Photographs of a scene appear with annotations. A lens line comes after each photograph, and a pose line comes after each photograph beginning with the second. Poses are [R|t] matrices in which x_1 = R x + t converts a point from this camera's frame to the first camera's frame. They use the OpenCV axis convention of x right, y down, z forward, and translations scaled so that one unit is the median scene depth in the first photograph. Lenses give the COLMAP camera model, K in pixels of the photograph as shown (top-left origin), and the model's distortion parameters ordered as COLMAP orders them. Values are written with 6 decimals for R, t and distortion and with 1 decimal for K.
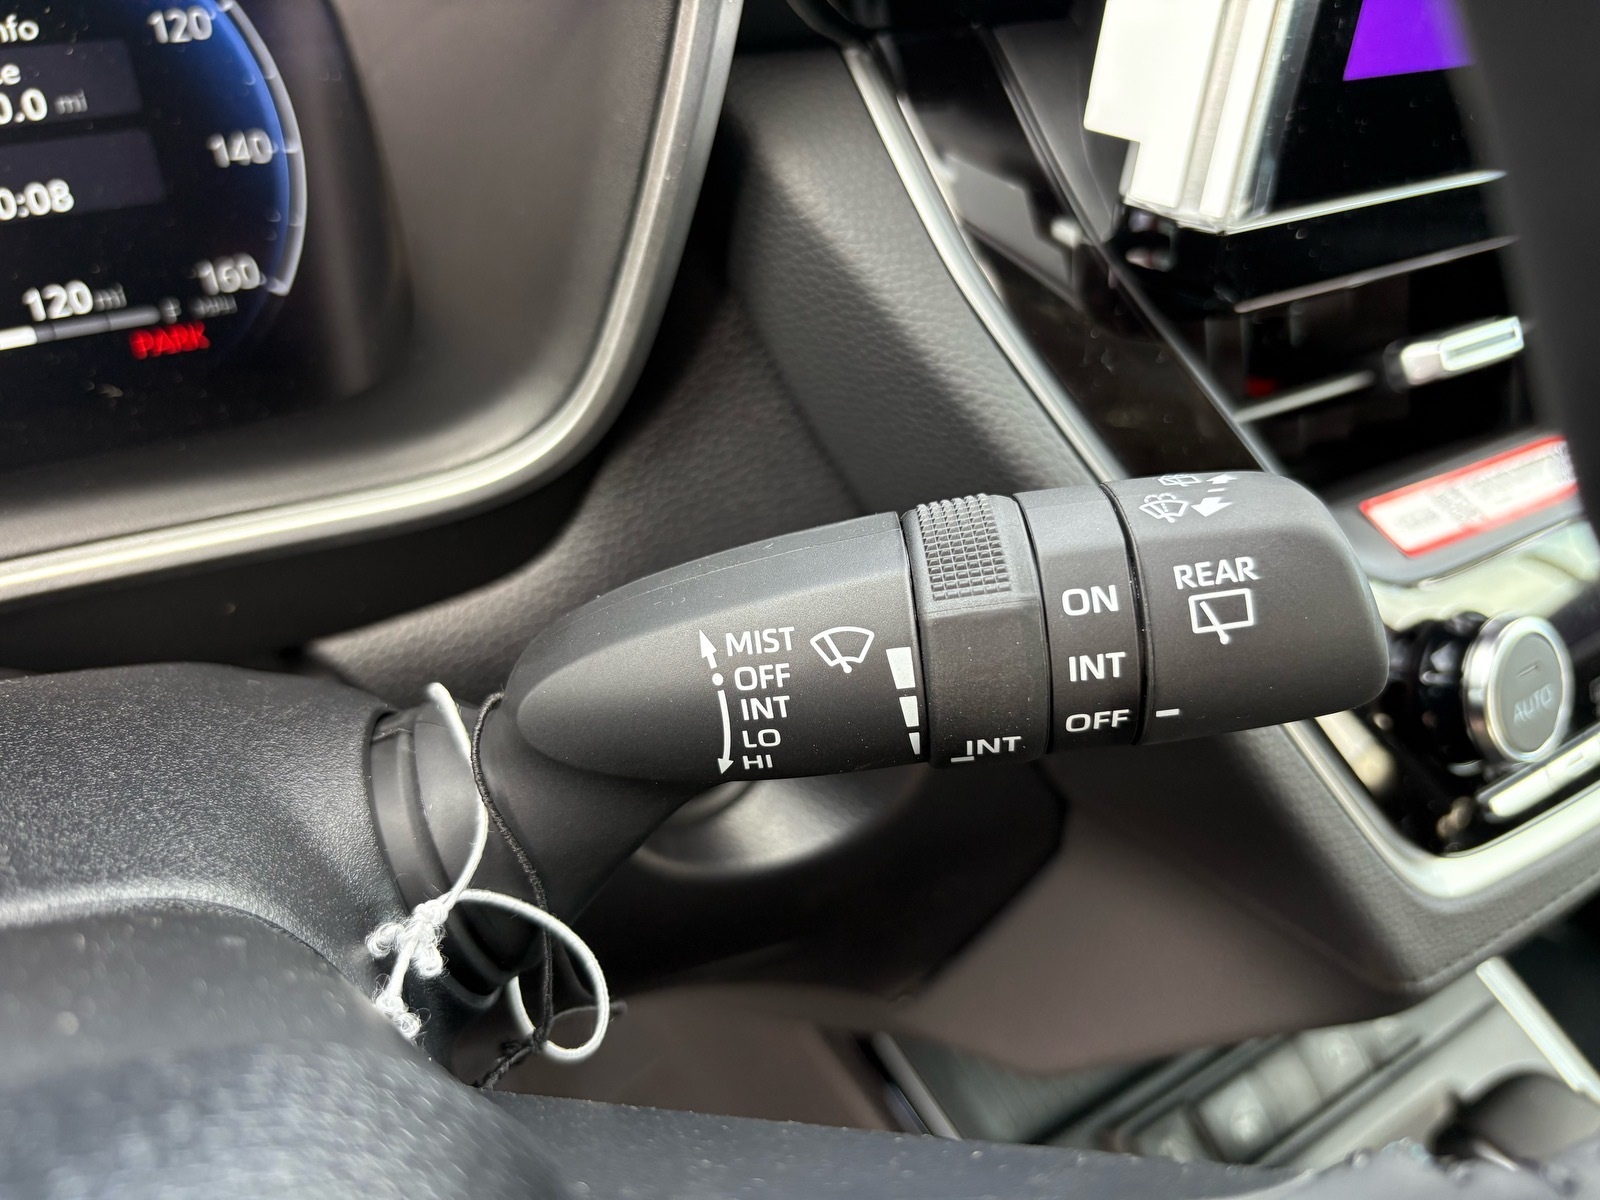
lens RADIAL K [[1236.0, 0, 818.6], [0, 1236.0, 636.5], [0, 0, 1]] dist [0.003065, -0.005838]
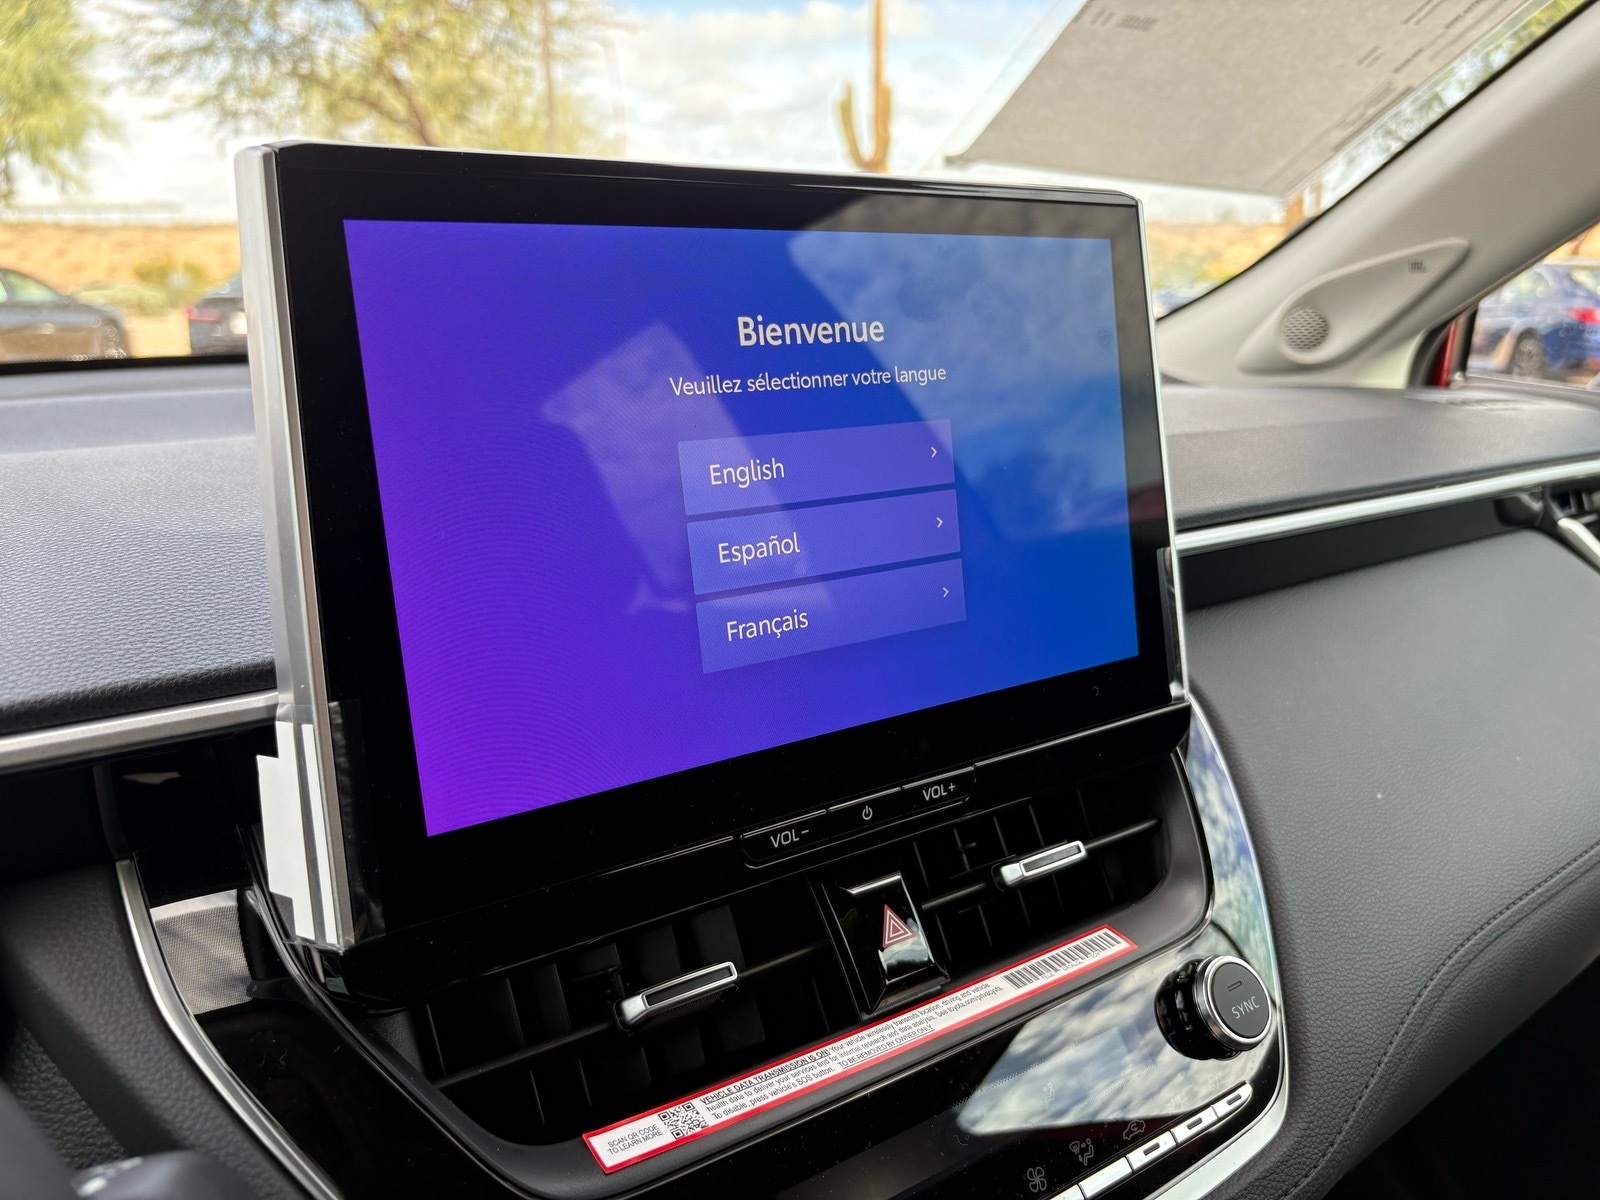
lens RADIAL K [[1243.0, 0, 807.0], [0, 1243.0, 601.0], [0, 0, 1]] dist [0.000018, -0.038398]
pose [[0.990007, -0.140999, -0.002503, 0.783395], [0.122013, 0.865330, -0.486125, 0.064135], [0.070709, 0.480961, 0.873886, -0.333497]]
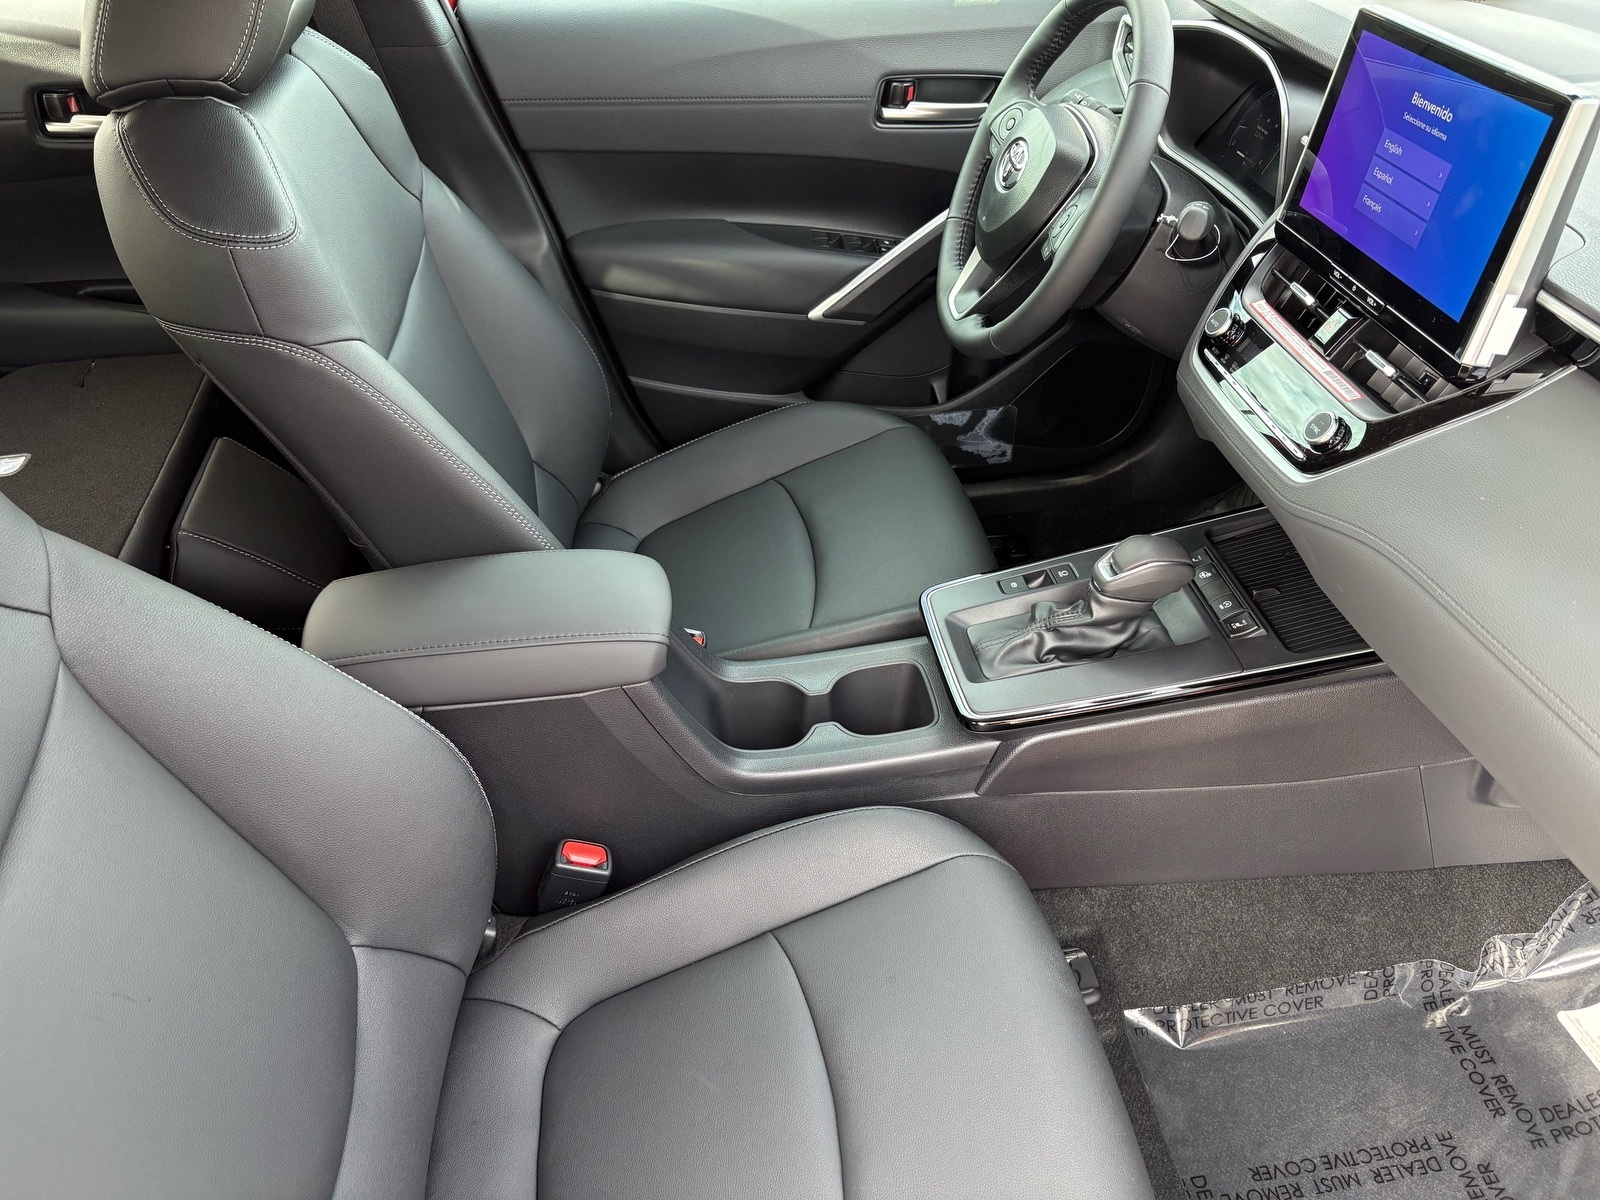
lens RADIAL K [[1212.7, 0, 801.7], [0, 1212.7, 624.7], [0, 0, 1]] dist [0.069322, -0.093363]
pose [[-0.428281, 0.451937, -0.782514, 5.504827], [-0.639676, 0.460022, 0.615787, -1.314628], [0.638271, 0.764286, 0.092075, 0.444517]]
